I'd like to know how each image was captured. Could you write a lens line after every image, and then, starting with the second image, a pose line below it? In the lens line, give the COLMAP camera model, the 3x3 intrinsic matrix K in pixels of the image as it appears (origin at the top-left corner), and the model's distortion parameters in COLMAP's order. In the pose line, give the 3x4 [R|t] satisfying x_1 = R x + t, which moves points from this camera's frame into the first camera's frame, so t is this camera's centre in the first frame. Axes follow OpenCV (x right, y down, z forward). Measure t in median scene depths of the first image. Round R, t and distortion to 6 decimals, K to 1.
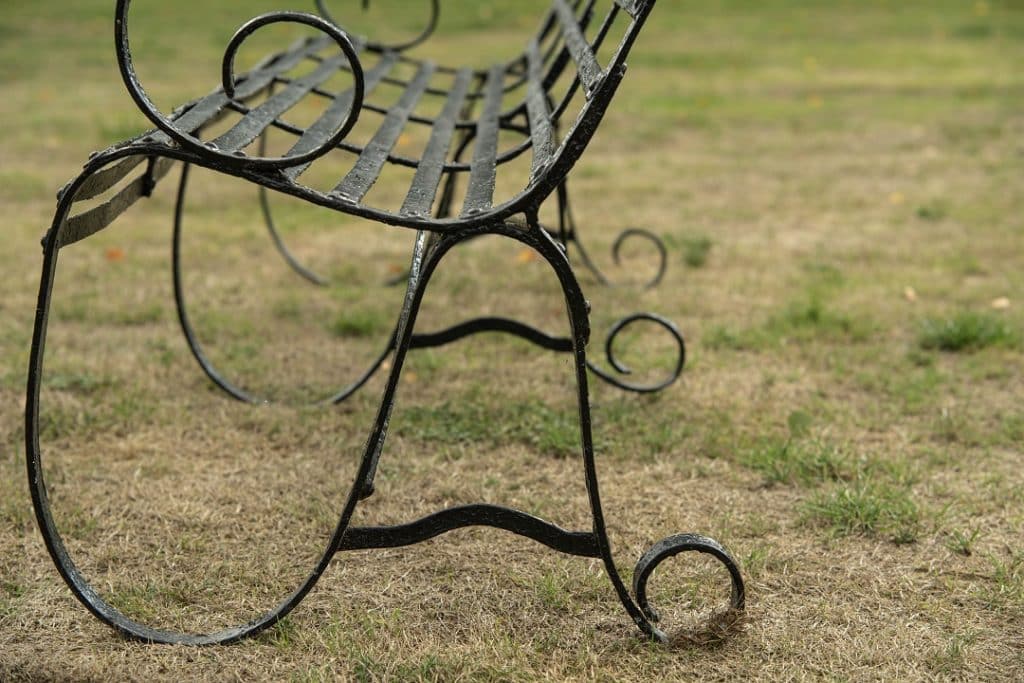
lens RADIAL K [[2302.9, 0, 512.0], [0, 2302.9, 341.5], [0, 0, 1]] dist [-0.030646, 0.042092]
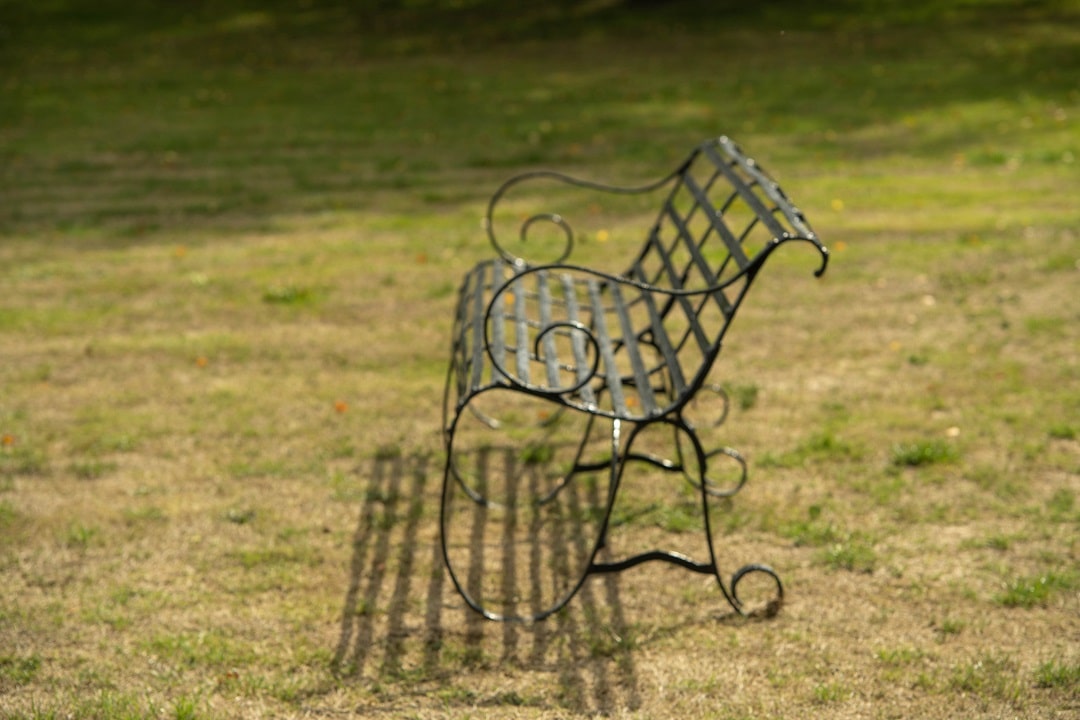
lens RADIAL K [[2805.5, 0, 540.0], [0, 2805.5, 360.0], [0, 0, 1]] dist [0.051325, 0.167290]
pose [[0.999711, -0.020298, 0.012883, -0.090830], [0.020642, 0.999419, -0.027123, -0.021893], [-0.012325, 0.027381, 0.999549, -0.948160]]
